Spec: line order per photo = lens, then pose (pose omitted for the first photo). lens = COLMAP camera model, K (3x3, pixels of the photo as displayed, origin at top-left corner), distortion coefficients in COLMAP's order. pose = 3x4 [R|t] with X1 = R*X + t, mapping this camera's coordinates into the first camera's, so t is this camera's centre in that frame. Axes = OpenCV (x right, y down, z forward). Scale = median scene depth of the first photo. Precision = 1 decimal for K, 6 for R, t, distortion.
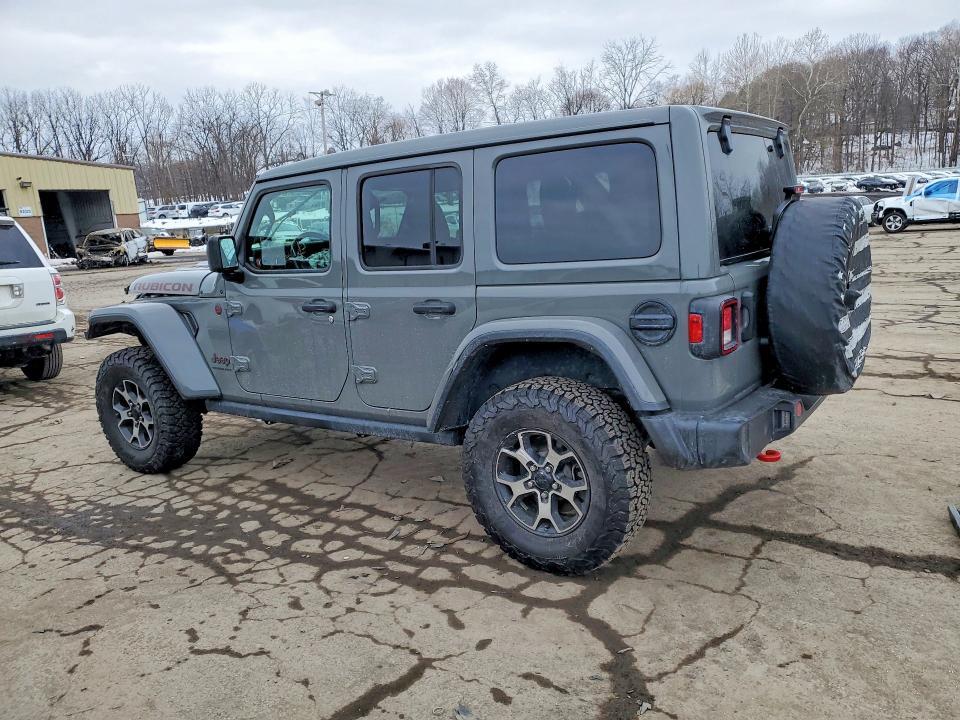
lens RADIAL K [[786.1, 0, 490.1], [0, 786.1, 360.9], [0, 0, 1]] dist [-0.041680, 0.088425]
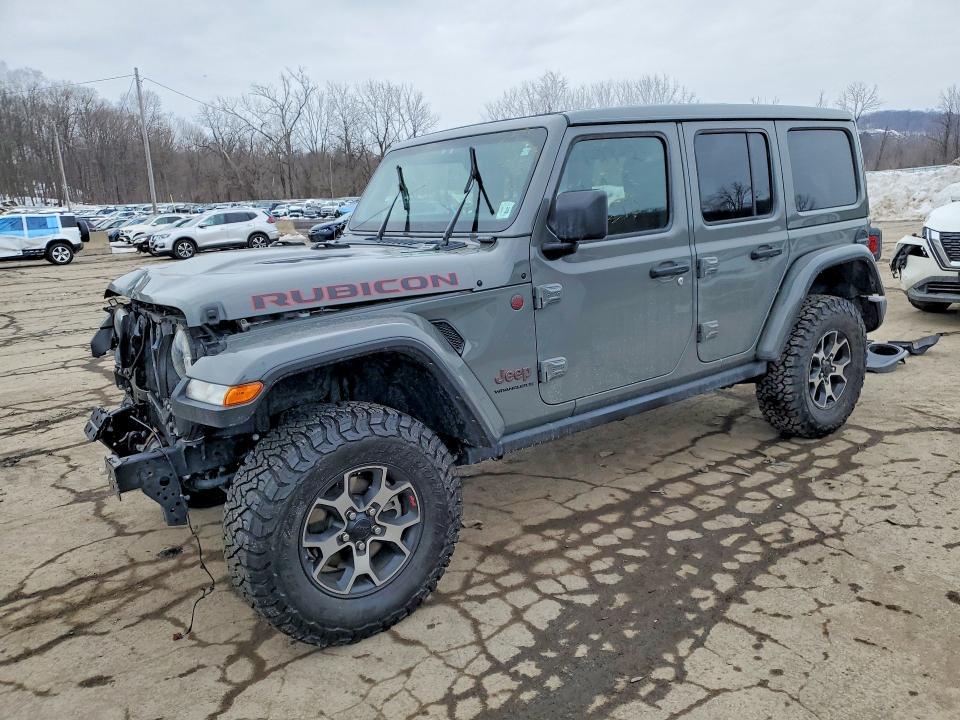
lens RADIAL K [[780.0, 0, 475.6], [0, 780.0, 359.6], [0, 0, 1]] dist [0.013586, -0.002153]
pose [[0.300227, -0.137023, 0.943975, -1.216868], [0.235204, 0.969706, 0.065952, -0.083072], [-0.924415, 0.202226, 0.323361, 0.966021]]
